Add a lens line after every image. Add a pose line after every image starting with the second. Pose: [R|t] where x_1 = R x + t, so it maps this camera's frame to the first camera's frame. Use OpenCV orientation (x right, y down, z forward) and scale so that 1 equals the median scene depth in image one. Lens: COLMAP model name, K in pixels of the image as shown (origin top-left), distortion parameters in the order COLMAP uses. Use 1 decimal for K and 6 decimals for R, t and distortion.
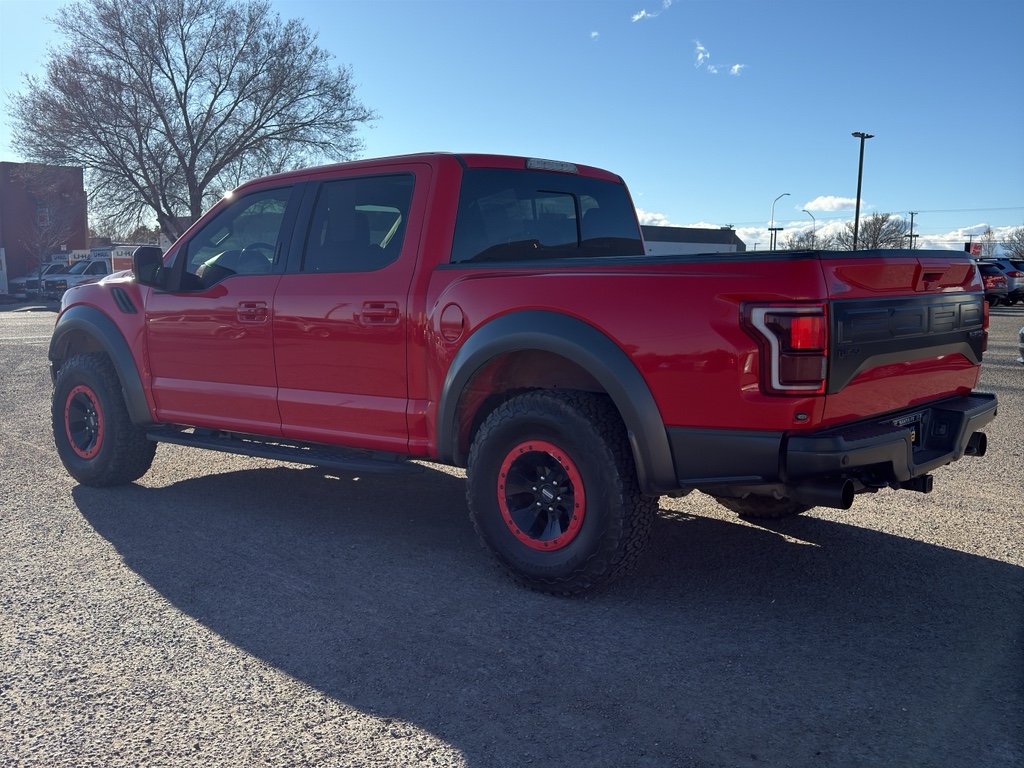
lens RADIAL K [[1067.2, 0, 512.0], [0, 1067.2, 384.0], [0, 0, 1]] dist [0.176895, -0.334162]
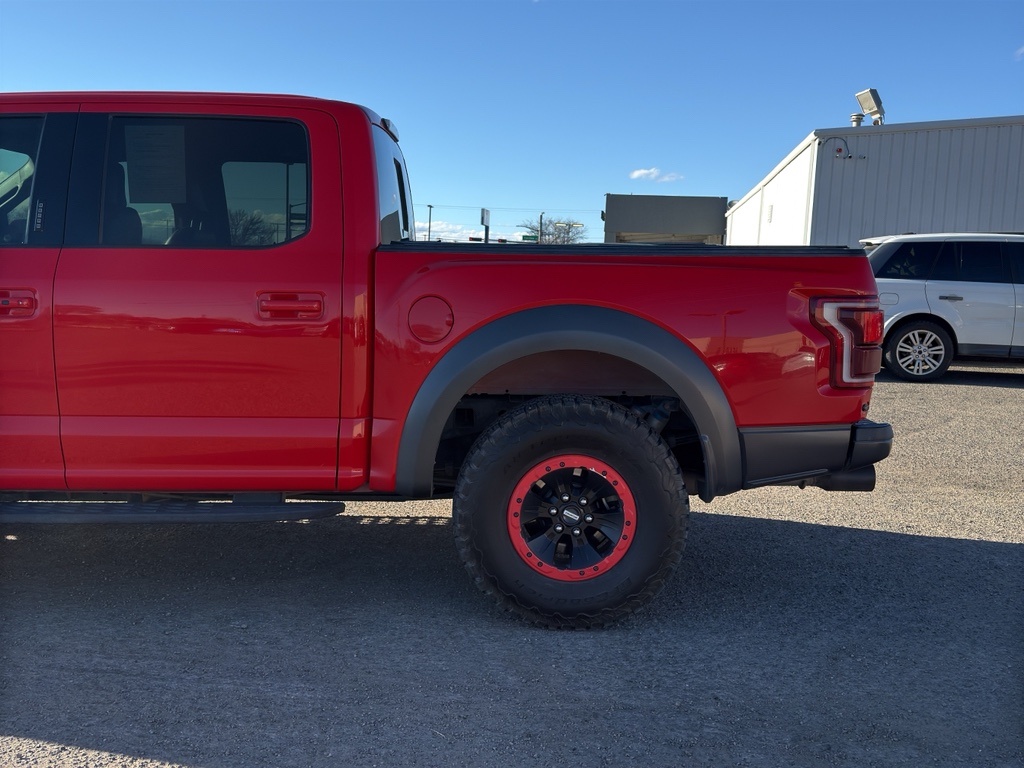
lens RADIAL K [[1067.2, 0, 512.0], [0, 1067.2, 384.0], [0, 0, 1]] dist [0.176895, -0.334162]
pose [[0.744132, -0.057311, 0.665570, -0.582689], [0.041717, 0.998355, 0.039325, -0.040722], [-0.666729, -0.001498, 0.745299, 0.385107]]
